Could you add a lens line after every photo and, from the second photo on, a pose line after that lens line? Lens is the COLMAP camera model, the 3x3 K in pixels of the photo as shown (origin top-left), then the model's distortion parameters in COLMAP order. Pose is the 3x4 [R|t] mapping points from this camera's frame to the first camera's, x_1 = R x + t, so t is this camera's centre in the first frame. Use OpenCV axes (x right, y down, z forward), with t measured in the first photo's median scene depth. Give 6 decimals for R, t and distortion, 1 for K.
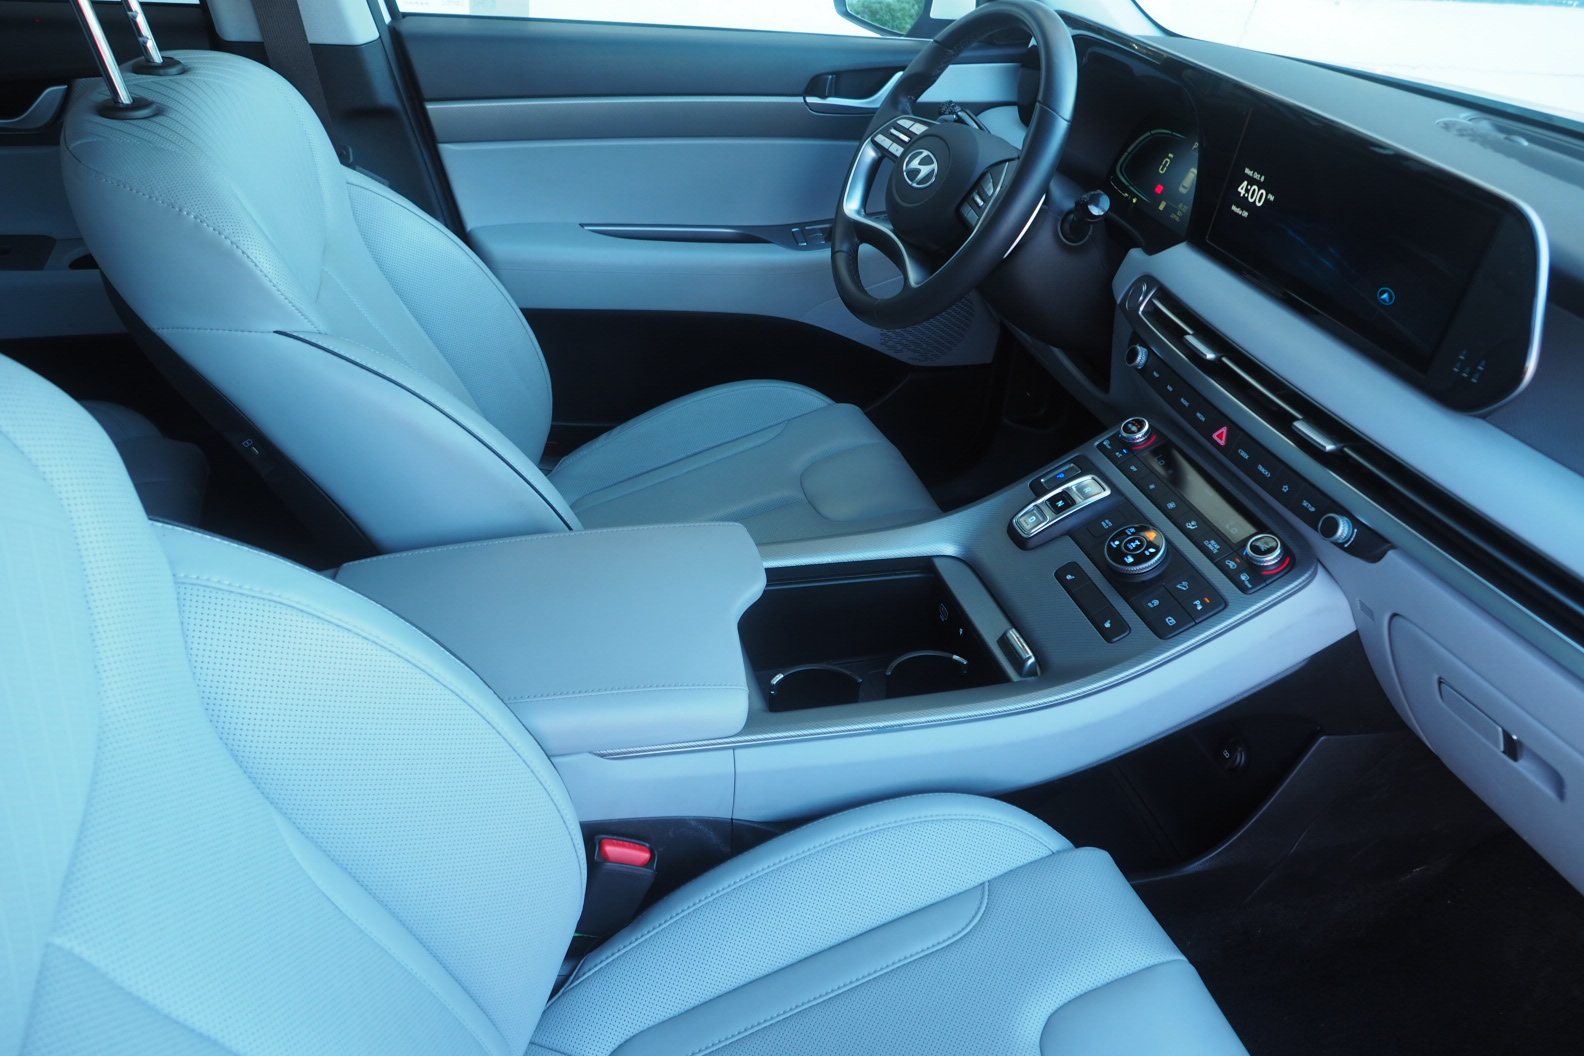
lens RADIAL K [[1115.0, 0, 786.2], [0, 1115.0, 526.0], [0, 0, 1]] dist [-0.030160, -0.003656]
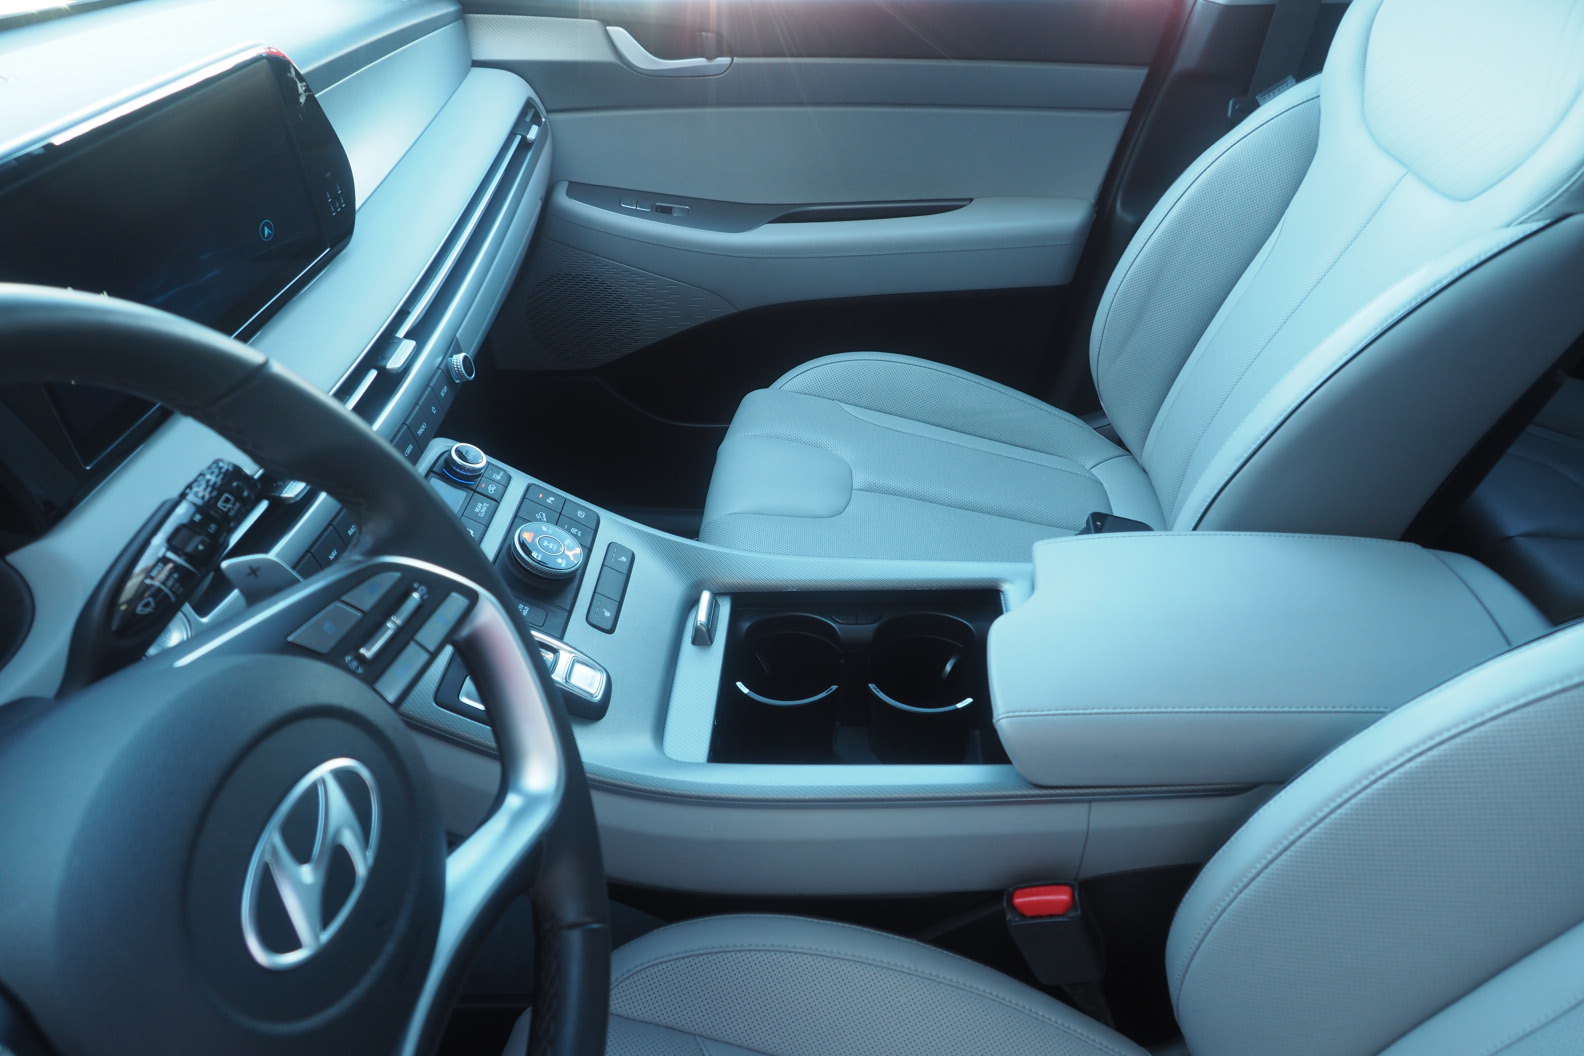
lens RADIAL K [[1115.0, 0, 793.8], [0, 1115.0, 527.1], [0, 0, 1]] dist [-0.030160, -0.003656]
pose [[-0.945014, -0.227233, 0.235189, -0.054745], [0.139642, 0.369927, 0.918507, -0.735040], [-0.295718, 0.900844, -0.317855, 1.204287]]
